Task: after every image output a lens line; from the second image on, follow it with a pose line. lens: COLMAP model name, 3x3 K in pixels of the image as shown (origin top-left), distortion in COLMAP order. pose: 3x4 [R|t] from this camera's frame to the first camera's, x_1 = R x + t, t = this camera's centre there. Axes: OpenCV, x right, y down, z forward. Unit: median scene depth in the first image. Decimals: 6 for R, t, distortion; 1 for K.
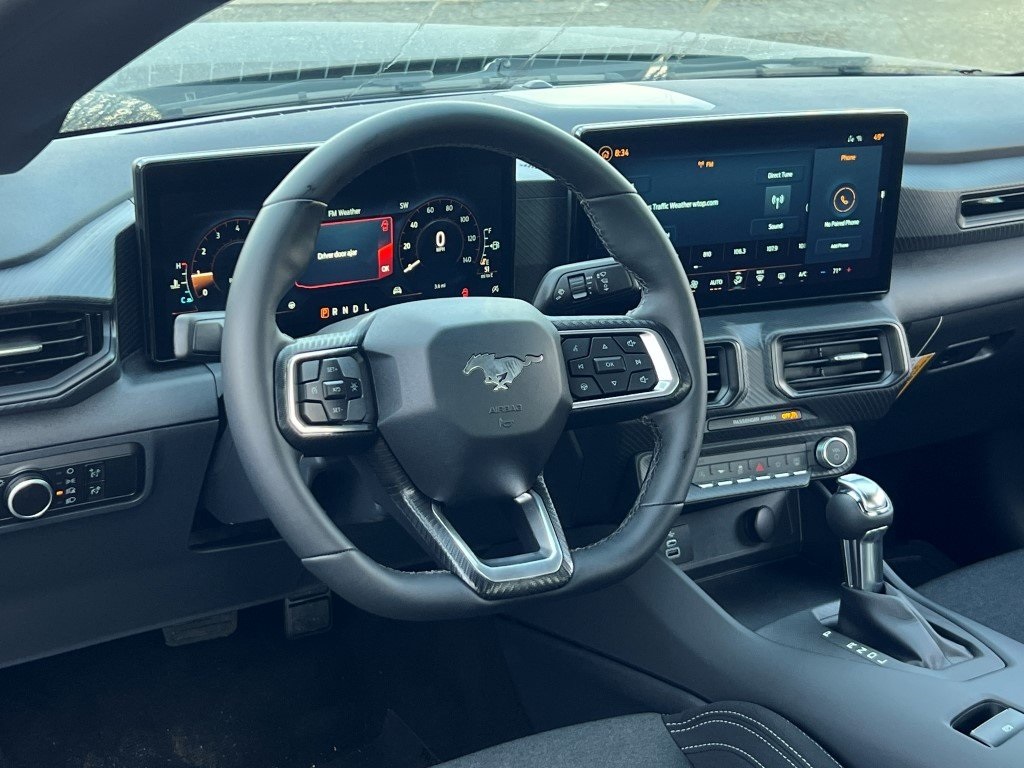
lens RADIAL K [[1643.9, 0, 505.6], [0, 1643.9, 384.5], [0, 0, 1]] dist [0.127307, 0.000000]
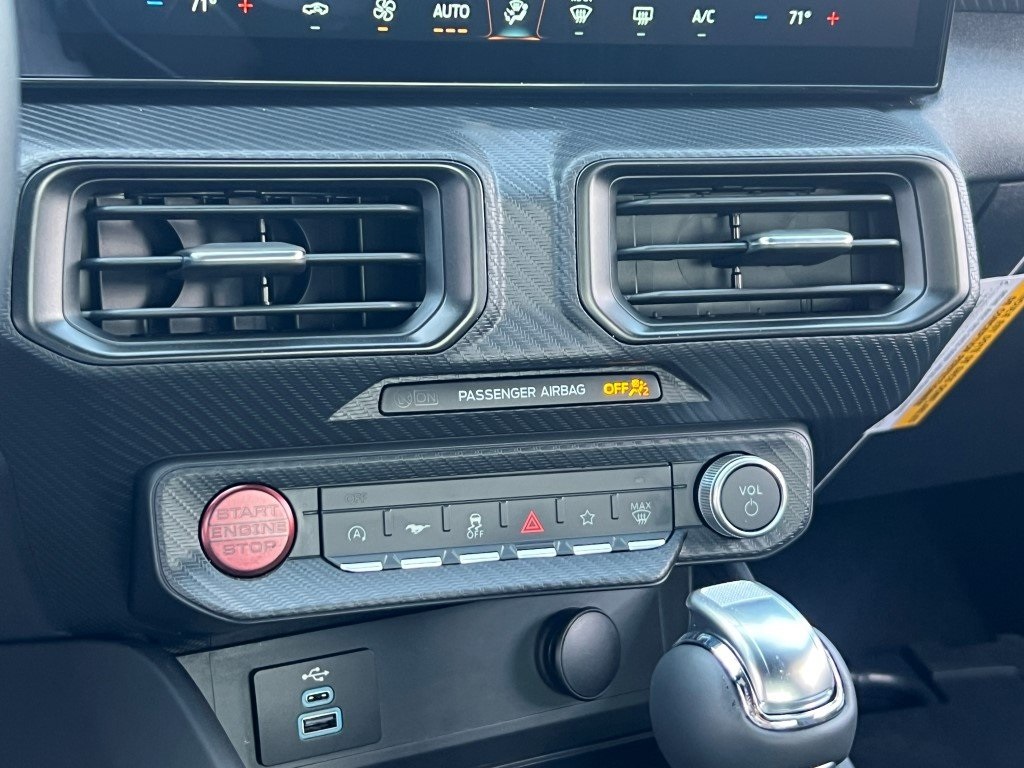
lens RADIAL K [[1643.9, 0, 523.9], [0, 1643.9, 362.2], [0, 0, 1]] dist [0.127307, 0.000000]
pose [[0.994753, 0.069322, -0.075238, 0.176655], [-0.068187, 0.997518, 0.017555, 0.008111], [0.076268, -0.012333, 0.997011, 0.633127]]
